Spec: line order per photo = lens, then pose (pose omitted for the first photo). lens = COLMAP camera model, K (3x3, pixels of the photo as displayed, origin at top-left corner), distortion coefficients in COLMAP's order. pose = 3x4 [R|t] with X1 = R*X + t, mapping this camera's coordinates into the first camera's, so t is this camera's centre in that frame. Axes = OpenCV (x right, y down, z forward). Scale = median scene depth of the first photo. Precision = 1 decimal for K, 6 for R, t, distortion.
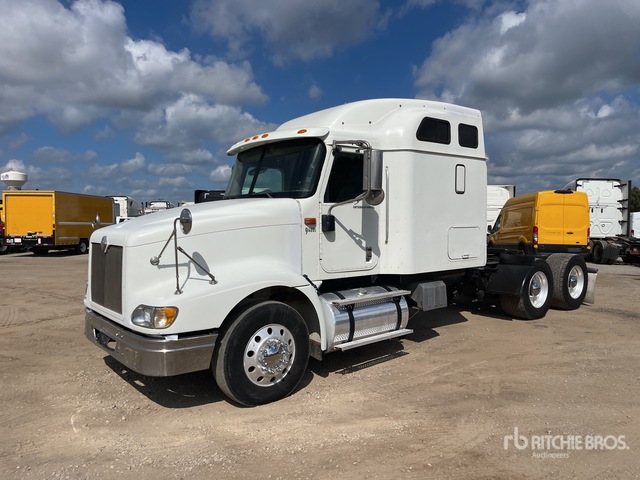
lens RADIAL K [[481.1, 0, 335.5], [0, 481.1, 264.0], [0, 0, 1]] dist [0.050970, -0.003525]
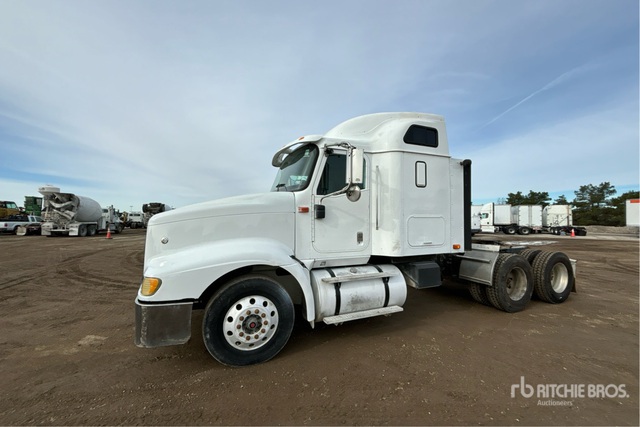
lens RADIAL K [[295.8, 0, 330.9], [0, 295.8, 214.7], [0, 0, 1]] dist [0.014867, 0.000133]
pose [[0.960596, 0.007037, -0.277858, 0.223224], [-0.035524, 0.994589, -0.097626, -0.006336], [0.275668, 0.103650, 0.955648, 0.311150]]
